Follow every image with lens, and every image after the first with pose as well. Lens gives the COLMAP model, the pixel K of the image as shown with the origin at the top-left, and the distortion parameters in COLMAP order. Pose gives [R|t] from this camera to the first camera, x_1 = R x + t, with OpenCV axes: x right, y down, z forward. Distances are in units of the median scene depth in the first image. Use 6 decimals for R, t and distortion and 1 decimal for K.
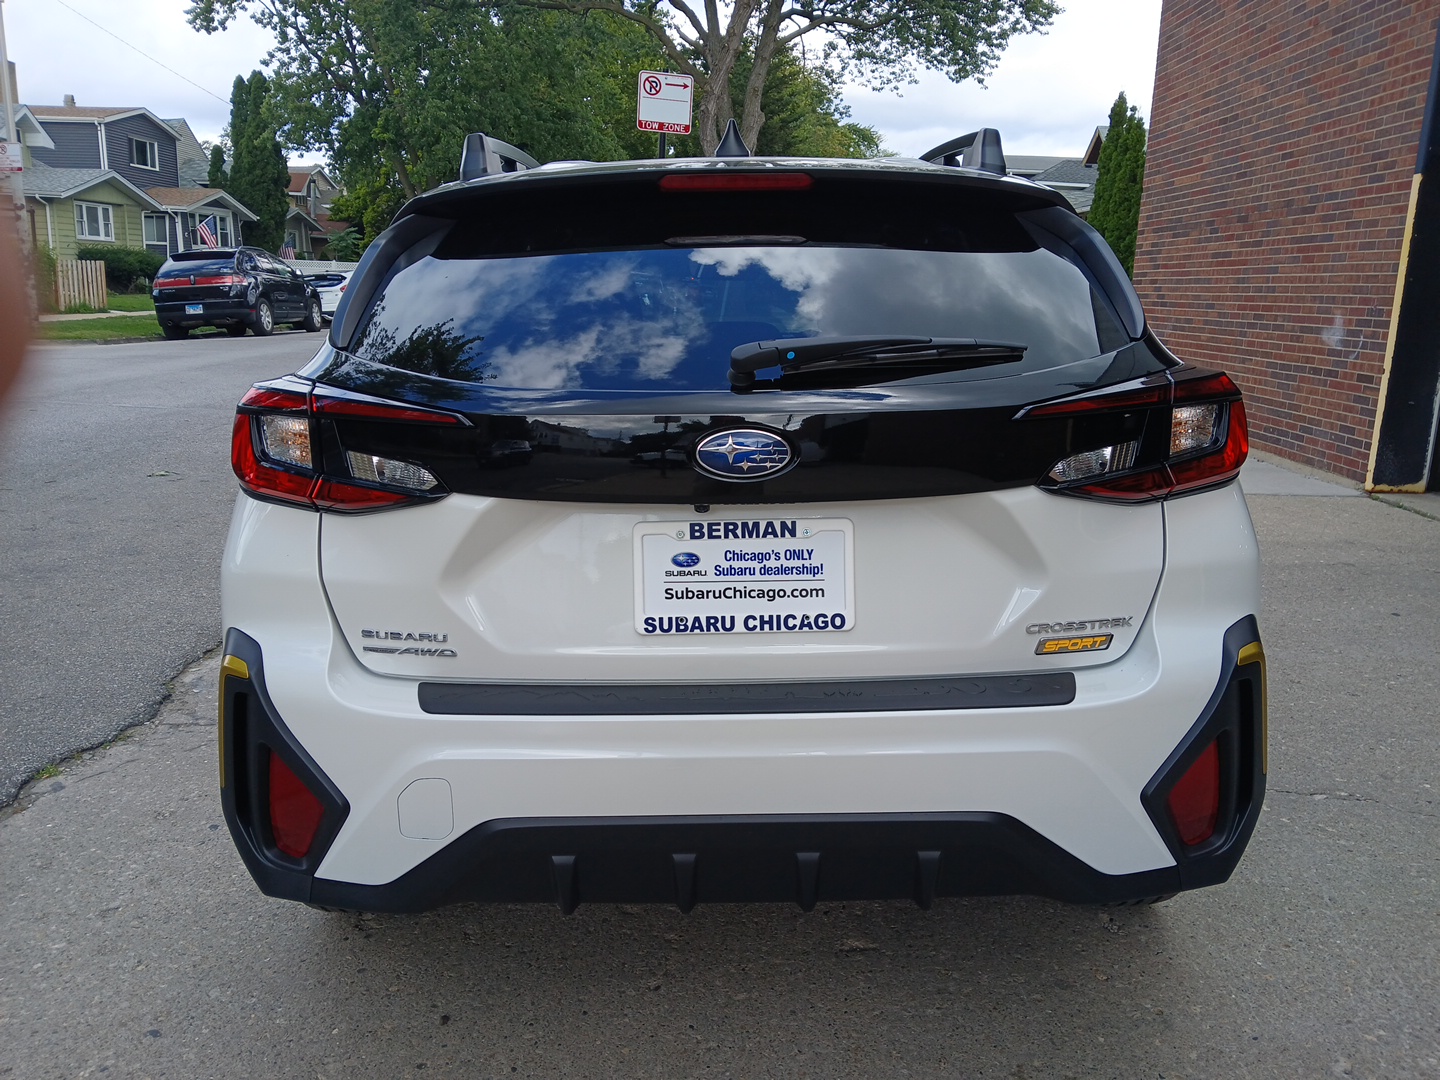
lens RADIAL K [[1122.6, 0, 710.3], [0, 1122.6, 535.3], [0, 0, 1]] dist [0.003383, -0.022345]
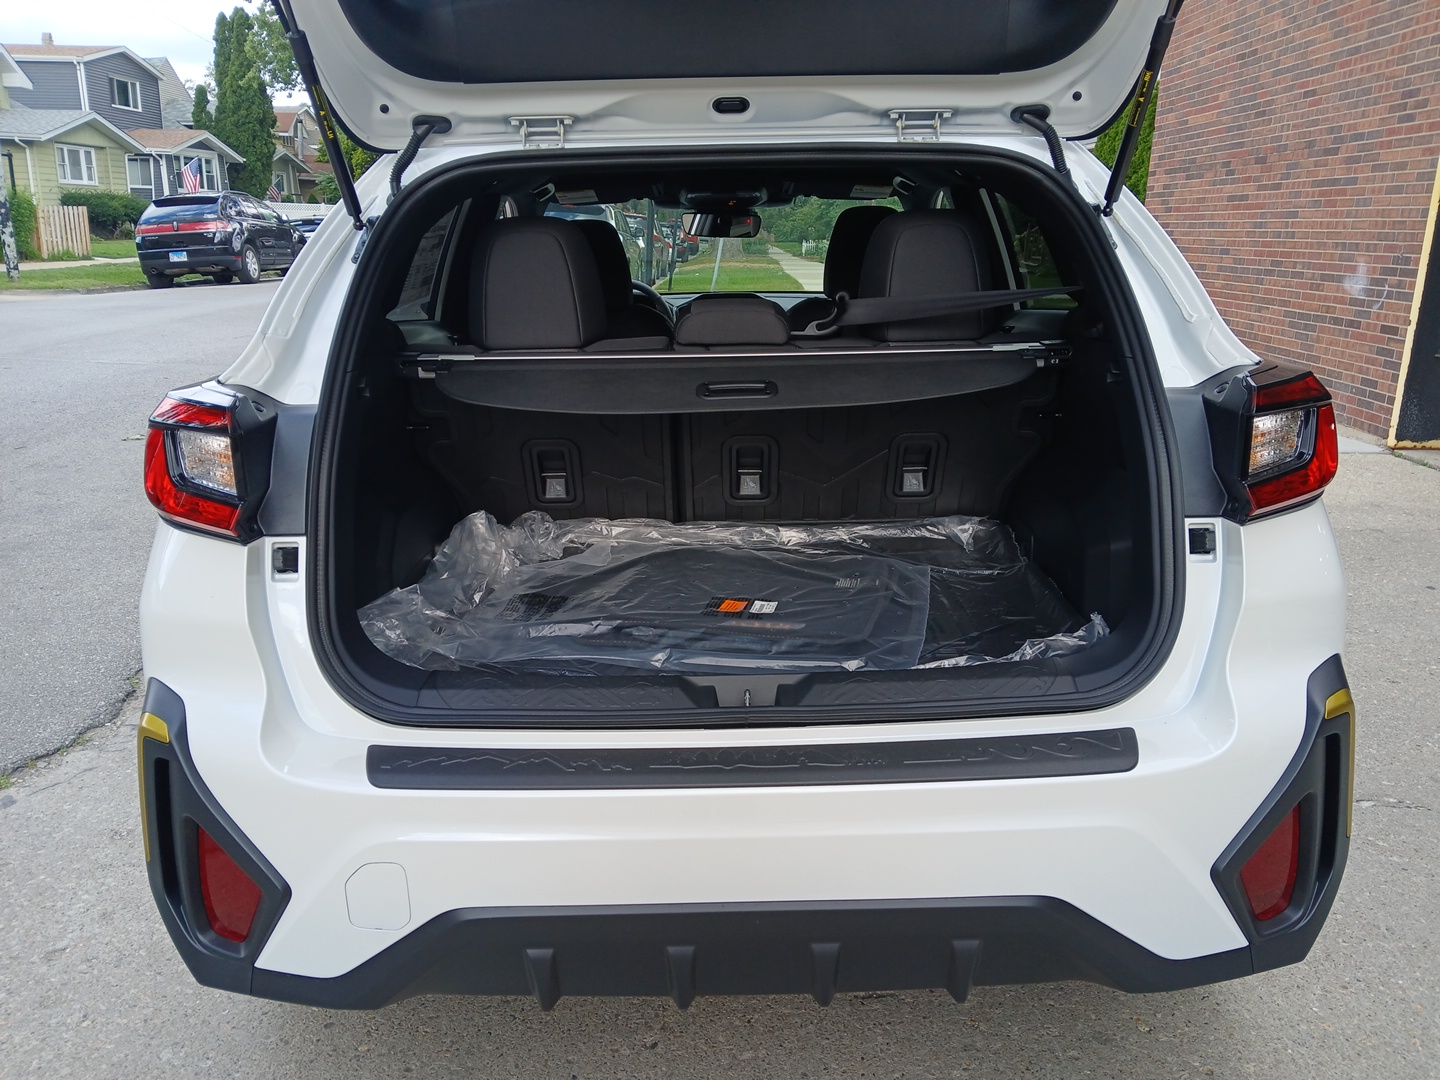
lens RADIAL K [[1122.6, 0, 718.0], [0, 1122.6, 534.4], [0, 0, 1]] dist [0.003383, -0.022345]
pose [[0.999934, -0.008902, 0.007316, 0.001168], [0.008529, 0.998735, 0.049553, -0.054279], [-0.007748, -0.049487, 0.998745, 0.117132]]
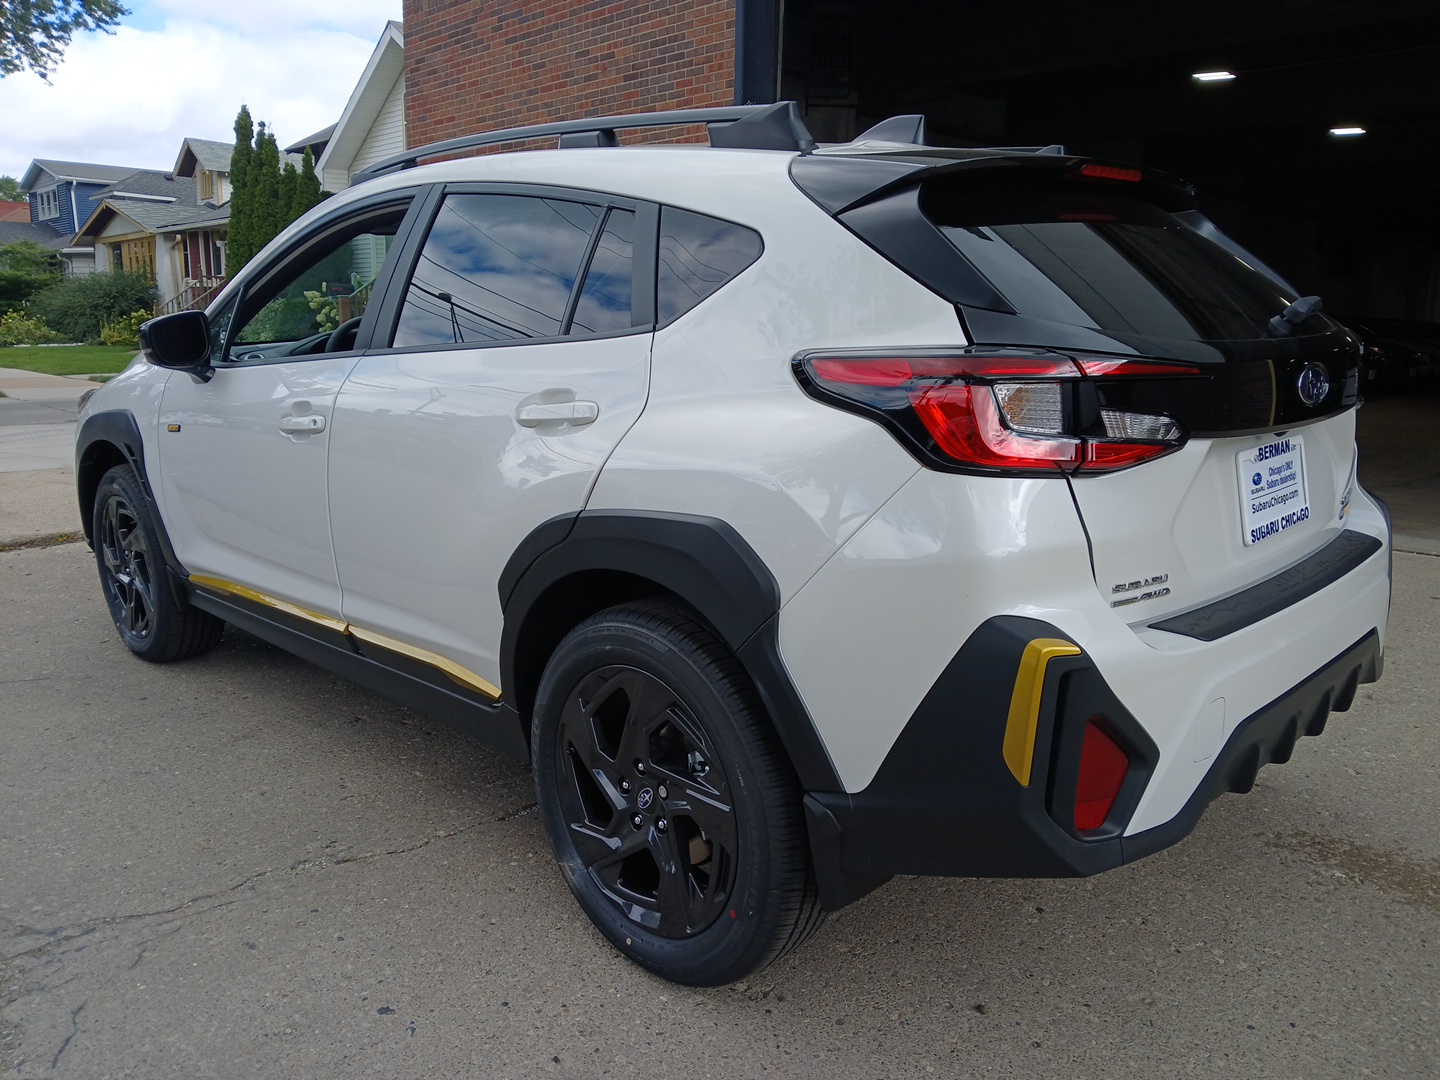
lens RADIAL K [[1122.6, 0, 708.8], [0, 1122.6, 541.4], [0, 0, 1]] dist [0.003383, -0.022345]
pose [[0.708989, -0.146693, 0.689794, -0.854802], [0.154995, 0.986623, 0.050509, -0.042696], [-0.687976, 0.071104, 0.722242, 0.368552]]
